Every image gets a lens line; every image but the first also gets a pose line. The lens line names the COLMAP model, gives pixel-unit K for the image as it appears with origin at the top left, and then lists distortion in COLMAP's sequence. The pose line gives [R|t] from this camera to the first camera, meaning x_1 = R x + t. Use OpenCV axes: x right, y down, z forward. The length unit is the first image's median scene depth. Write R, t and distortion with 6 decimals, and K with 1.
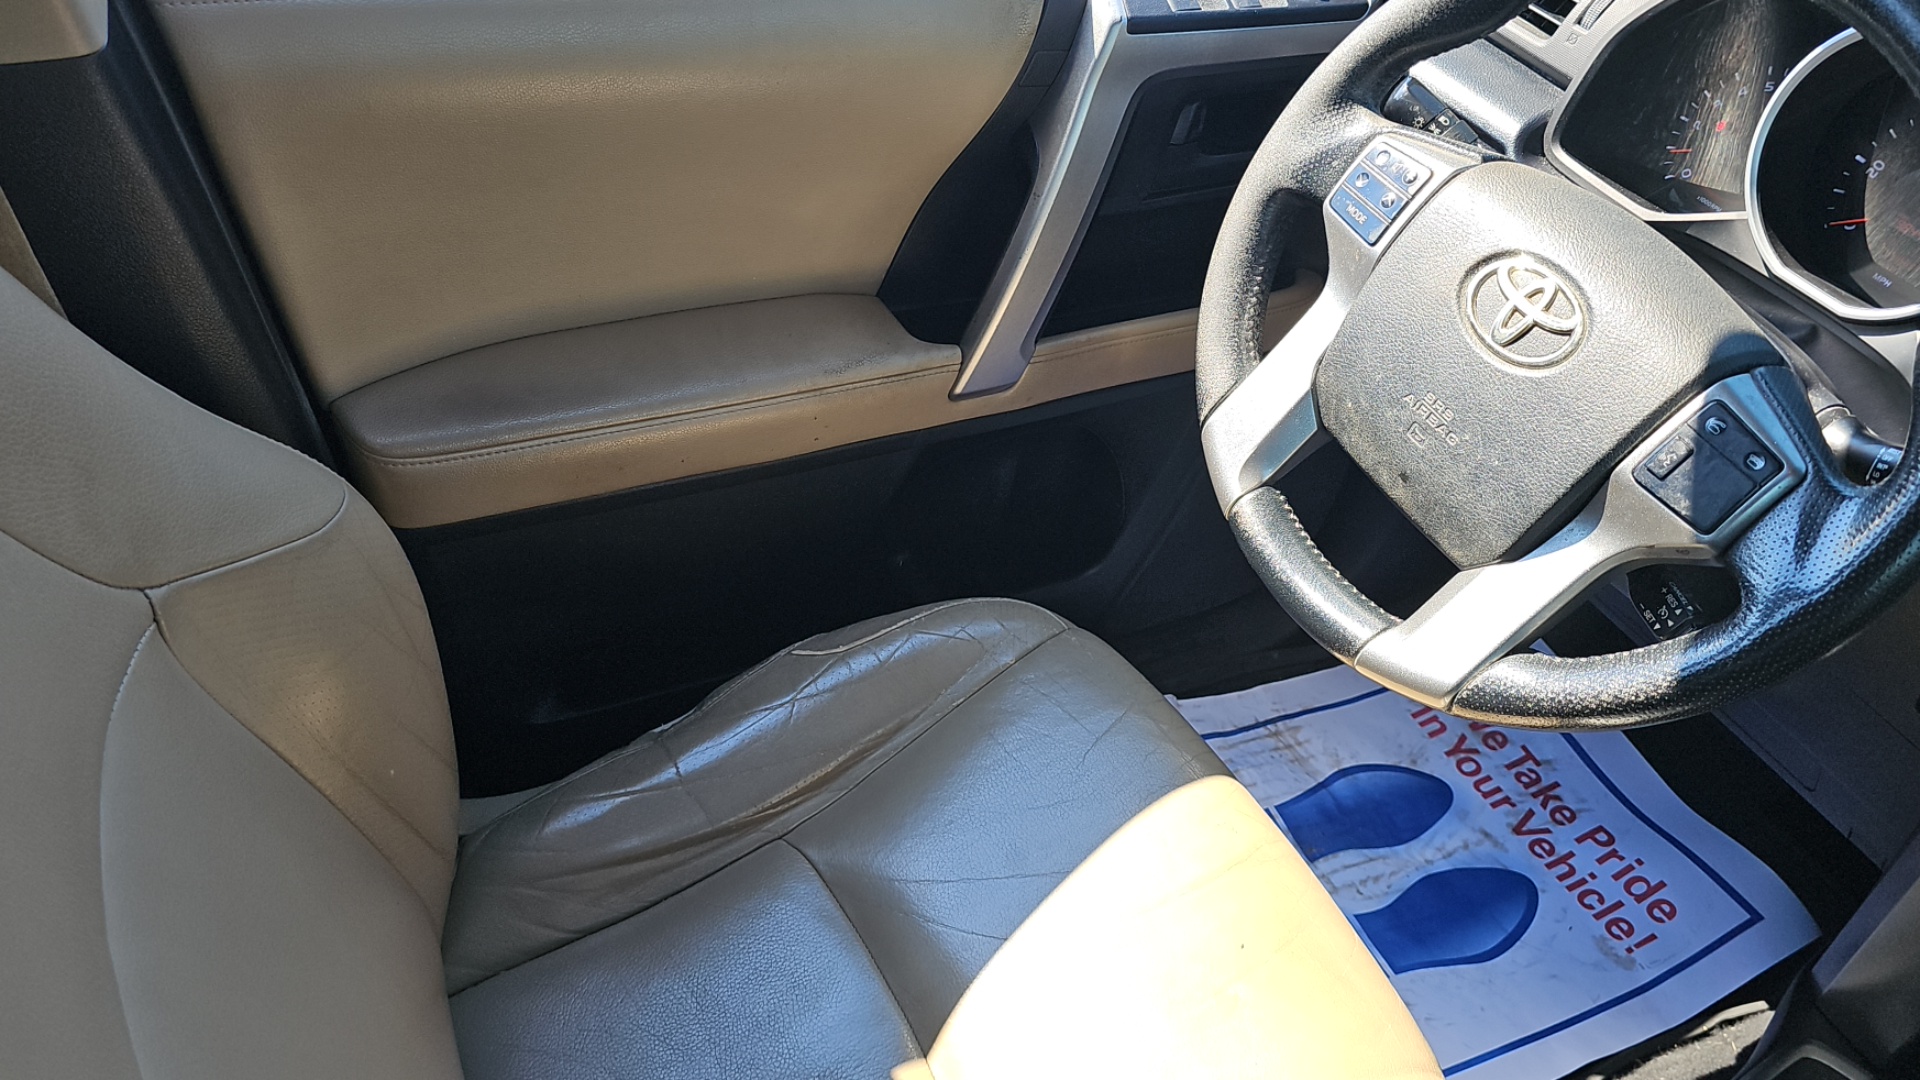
lens RADIAL K [[1433.8, 0, 970.3], [0, 1433.8, 542.7], [0, 0, 1]] dist [0.000455, -0.005492]
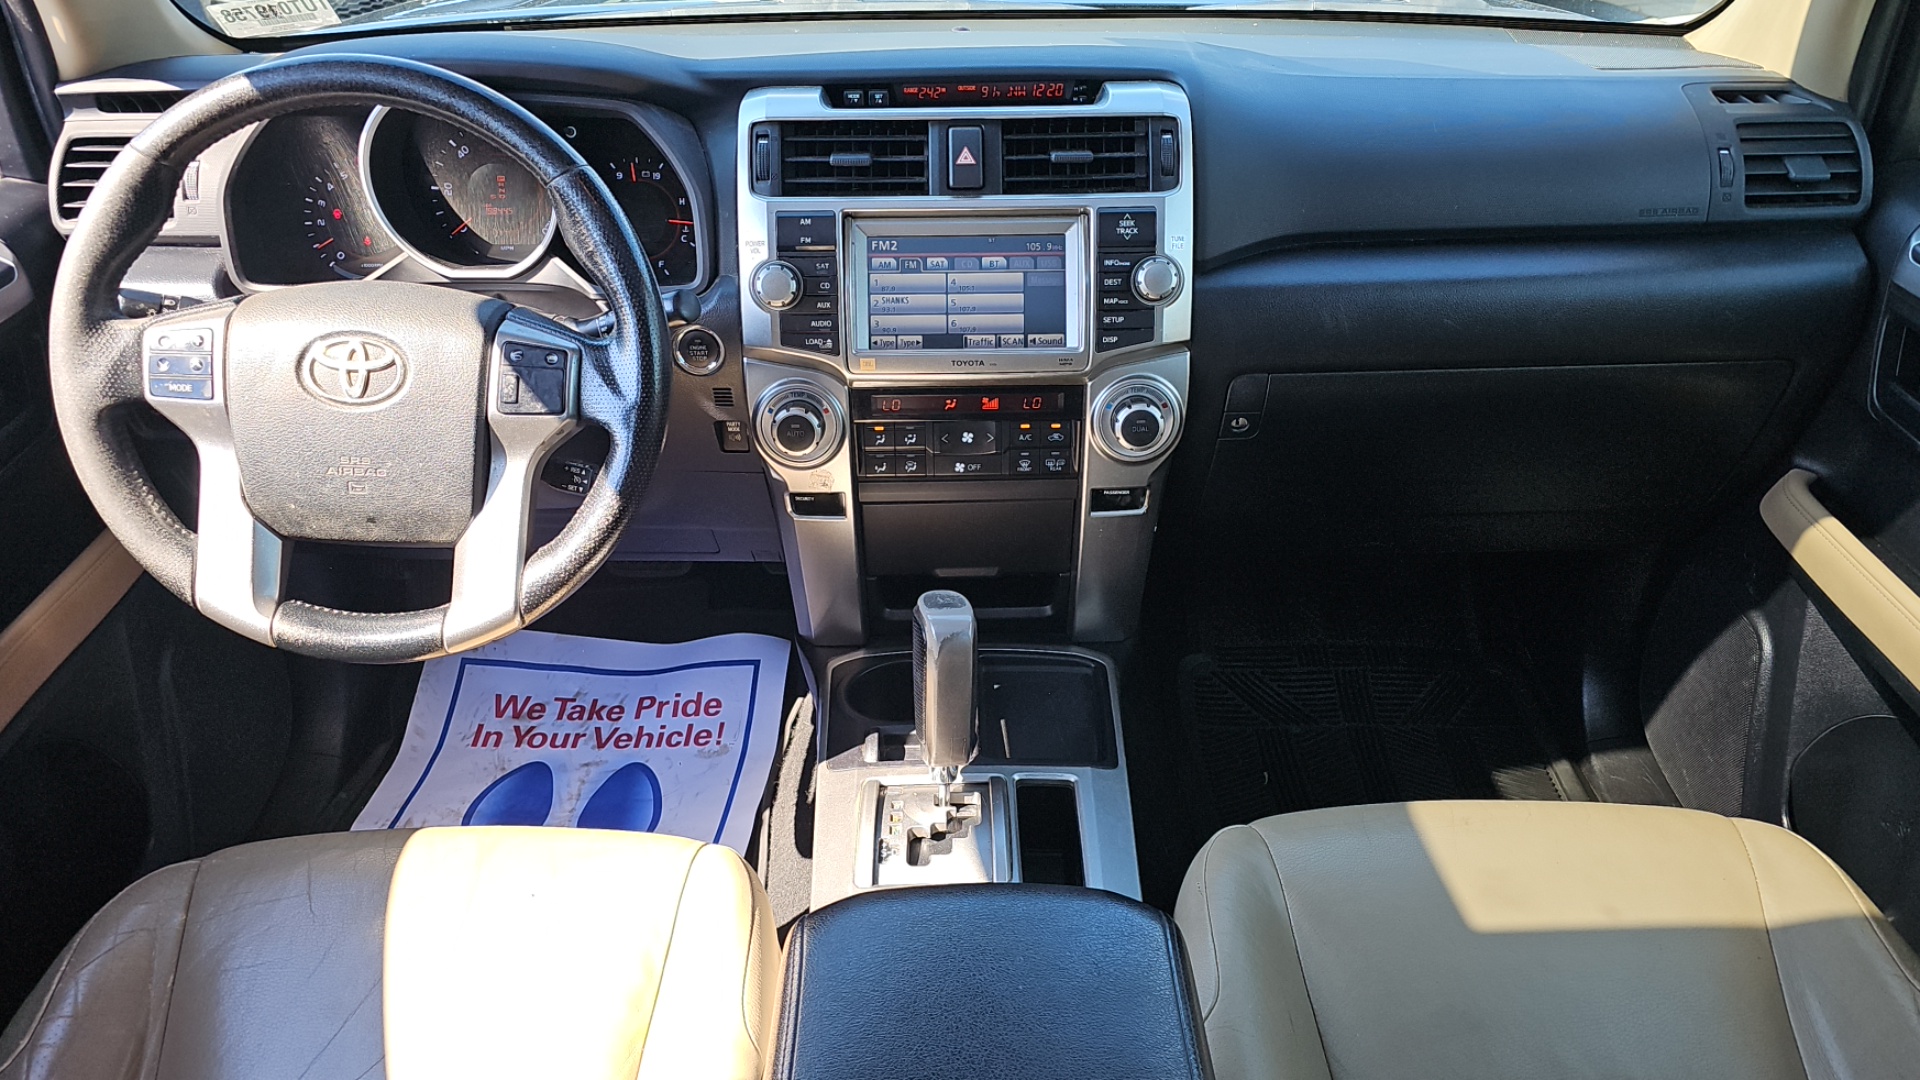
lens RADIAL K [[1343.3, 0, 977.7], [0, 1343.3, 579.7], [0, 0, 1]] dist [0.010601, -0.004556]
pose [[0.471850, -0.606887, 0.639567, -0.230331], [0.636995, 0.736187, 0.228617, 0.059482], [-0.609585, 0.299529, 0.733954, -0.204731]]
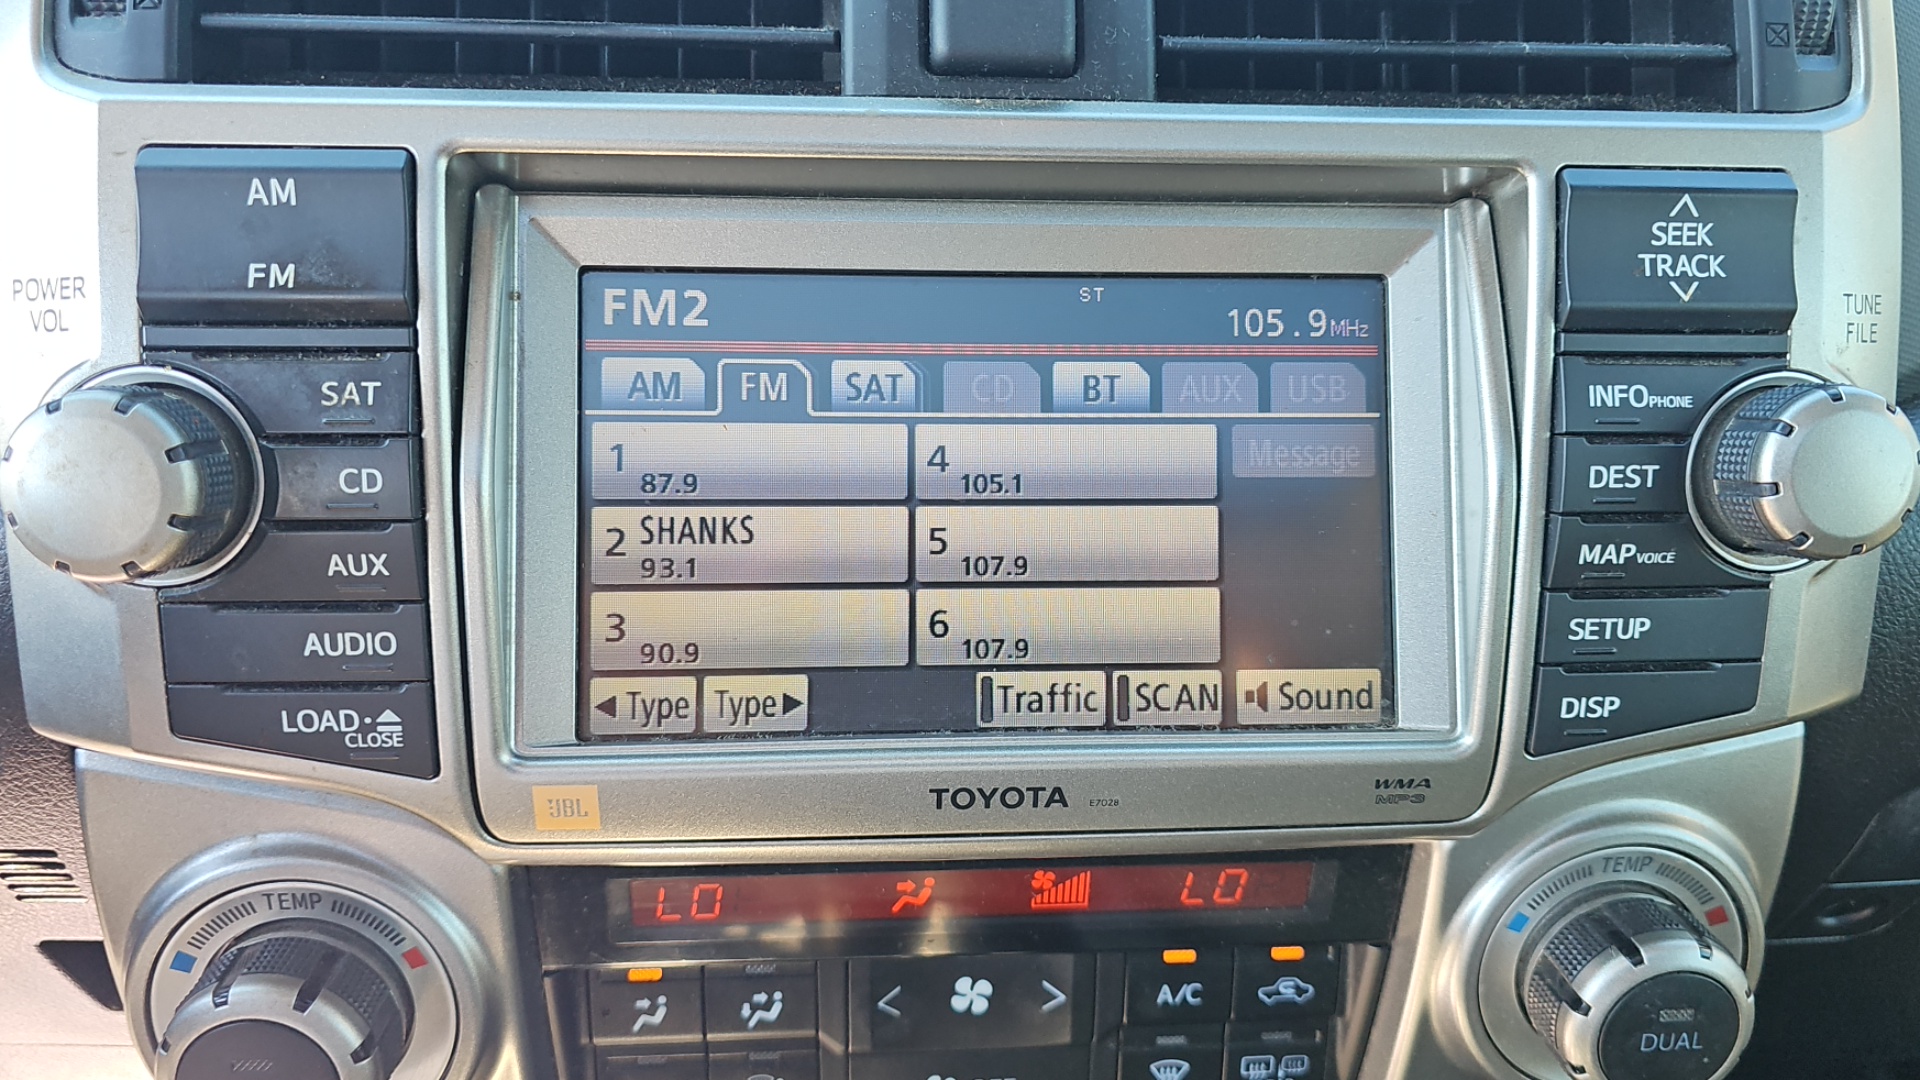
lens RADIAL K [[1433.8, 0, 970.3], [0, 1433.8, 542.7], [0, 0, 1]] dist [0.000455, -0.005492]
pose [[0.441857, -0.539708, 0.716574, 0.523068], [0.621020, 0.760460, 0.189826, 0.085458], [-0.647377, 0.361131, 0.671184, 0.459625]]
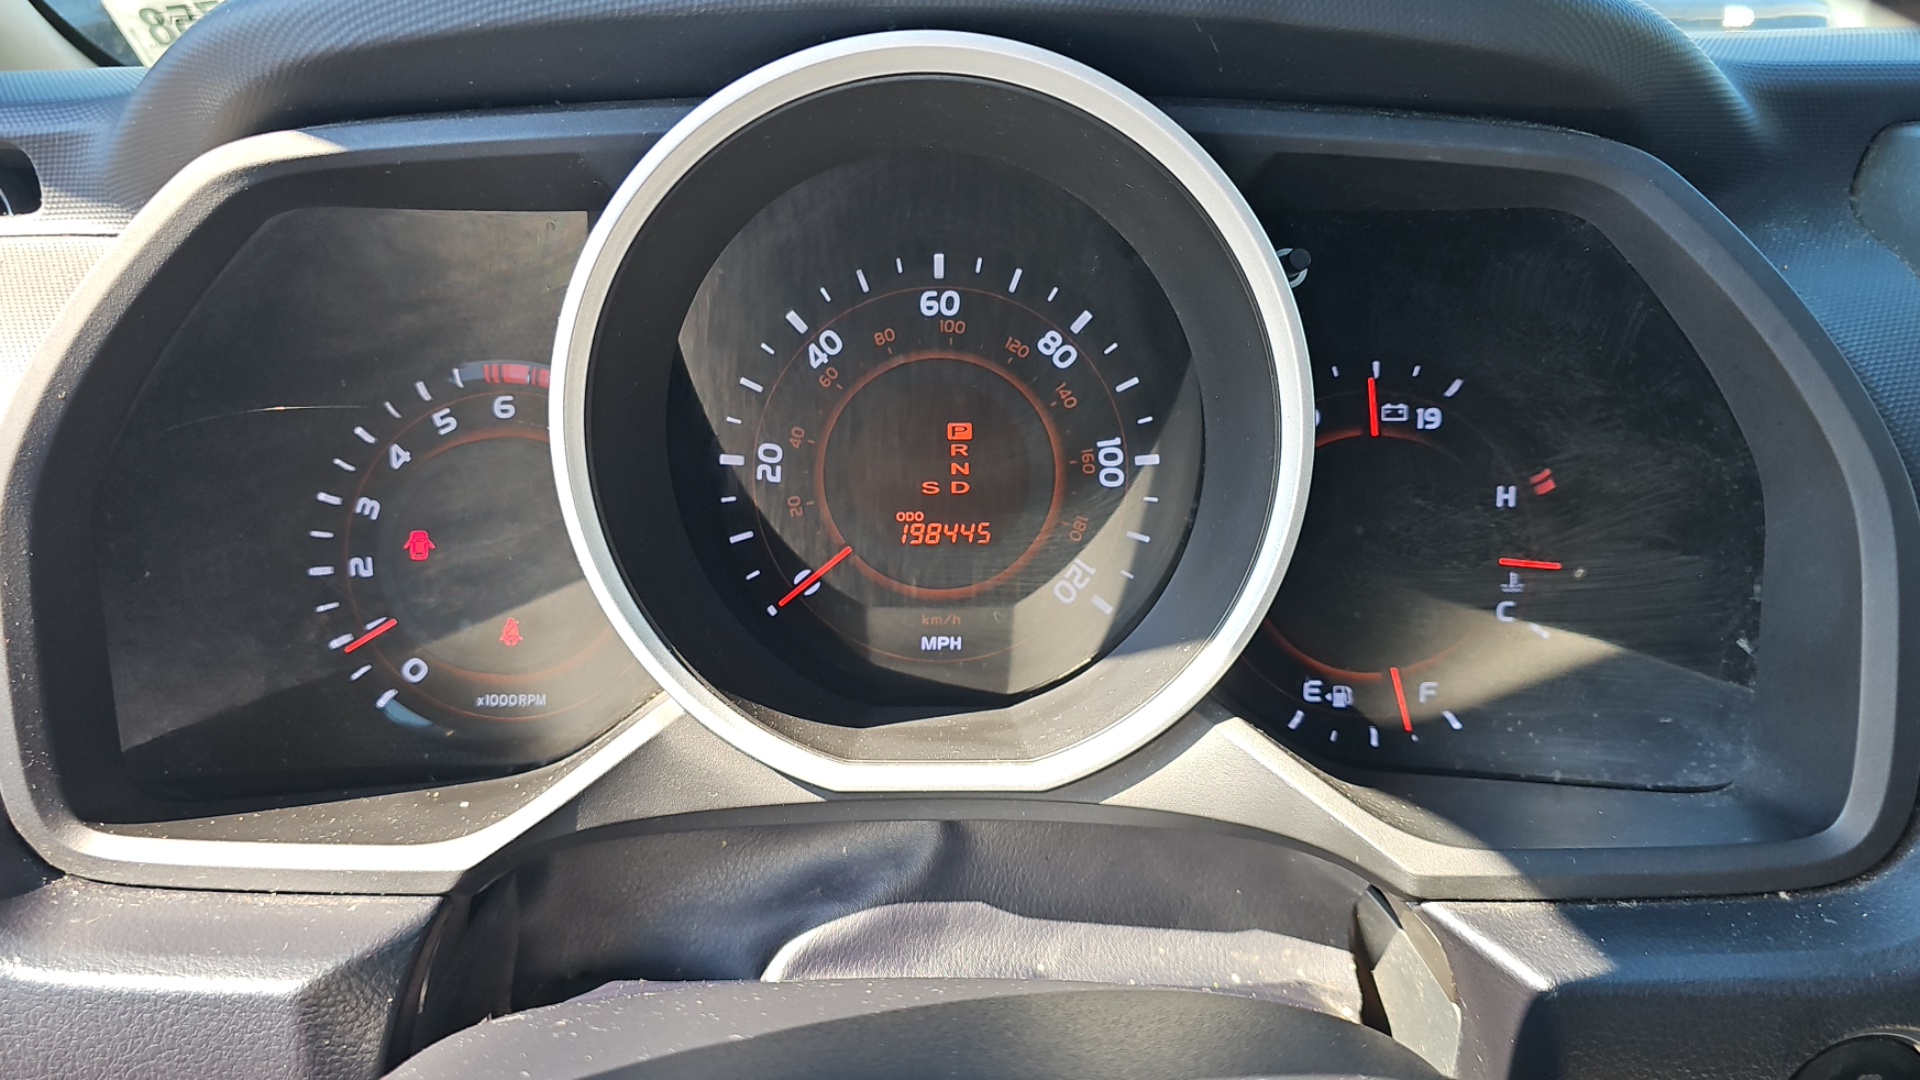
lens RADIAL K [[1433.8, 0, 970.3], [0, 1433.8, 542.7], [0, 0, 1]] dist [0.000455, -0.005492]
pose [[0.473716, -0.478396, 0.739412, 0.337694], [0.640137, 0.763658, 0.083970, -0.256221], [-0.604829, 0.433547, 0.667996, 0.719507]]
